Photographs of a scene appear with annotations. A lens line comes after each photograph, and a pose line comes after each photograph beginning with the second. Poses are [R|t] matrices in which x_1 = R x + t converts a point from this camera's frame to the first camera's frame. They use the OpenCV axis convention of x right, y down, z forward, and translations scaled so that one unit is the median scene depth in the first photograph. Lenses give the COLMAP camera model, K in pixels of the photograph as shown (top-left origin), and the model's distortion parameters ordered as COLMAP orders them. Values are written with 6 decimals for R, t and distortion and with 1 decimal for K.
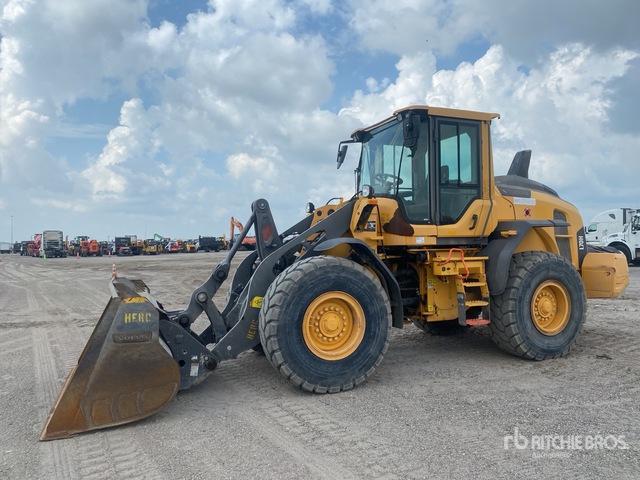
lens RADIAL K [[492.2, 0, 320.0], [0, 492.2, 240.0], [0, 0, 1]] dist [-0.000250, -0.000121]
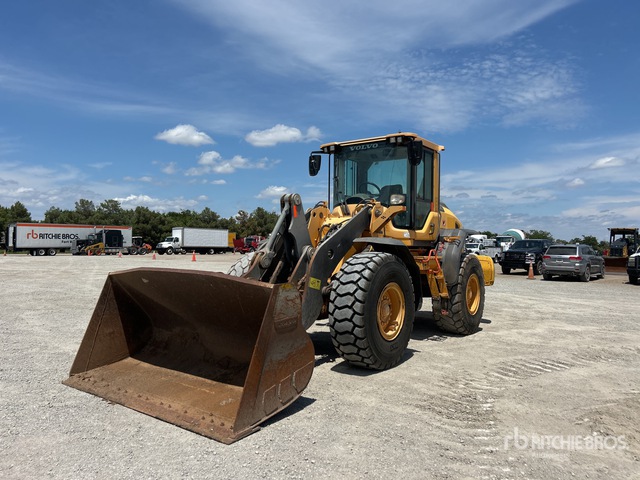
lens RADIAL K [[492.2, 0, 320.0], [0, 492.2, 240.0], [0, 0, 1]] dist [-0.000250, -0.000121]
pose [[0.874704, 0.031505, 0.483632, -0.568959], [-0.028069, 0.999503, -0.014345, 0.019528], [-0.483844, -0.001027, 0.875154, 0.018638]]
